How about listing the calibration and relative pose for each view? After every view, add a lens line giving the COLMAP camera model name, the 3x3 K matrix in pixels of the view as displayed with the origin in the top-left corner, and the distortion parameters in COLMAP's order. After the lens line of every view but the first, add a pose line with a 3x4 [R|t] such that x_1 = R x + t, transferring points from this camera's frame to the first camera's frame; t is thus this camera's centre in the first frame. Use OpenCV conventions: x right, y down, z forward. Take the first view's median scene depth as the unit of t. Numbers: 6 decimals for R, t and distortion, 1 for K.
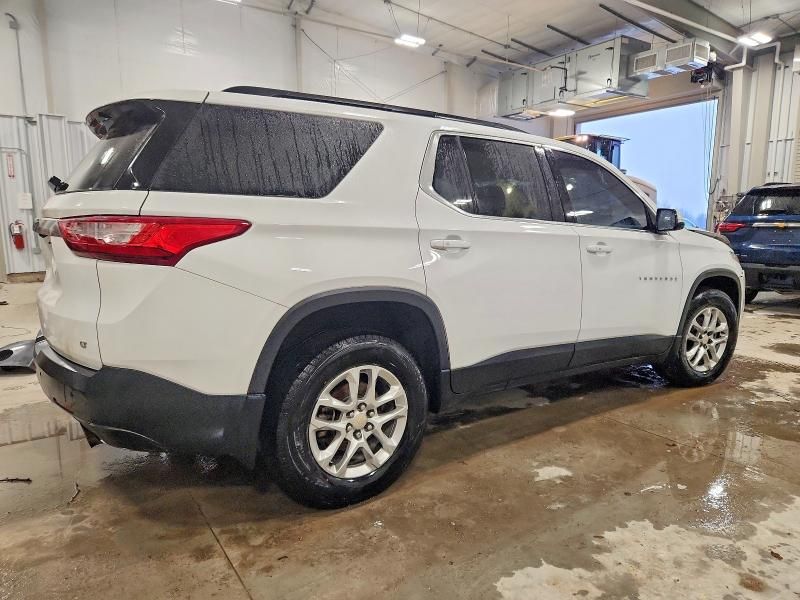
lens RADIAL K [[549.5, 0, 398.2], [0, 549.5, 296.6], [0, 0, 1]] dist [0.036369, -0.010431]
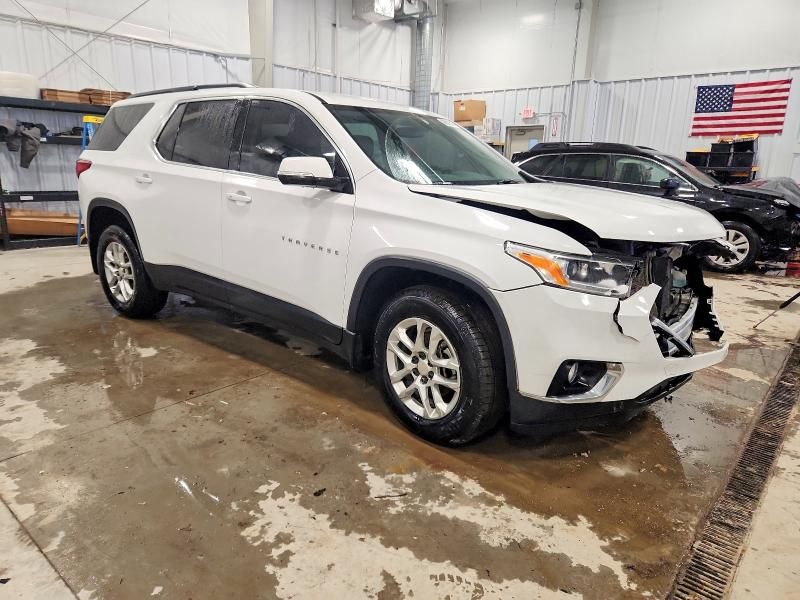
lens RADIAL K [[549.5, 0, 397.9], [0, 549.5, 306.0], [0, 0, 1]] dist [0.036369, -0.010431]
pose [[0.245199, 0.245209, -0.937950, 1.387967], [-0.155008, 0.964954, 0.211746, -0.148952], [0.957001, 0.093470, 0.274615, 0.986734]]
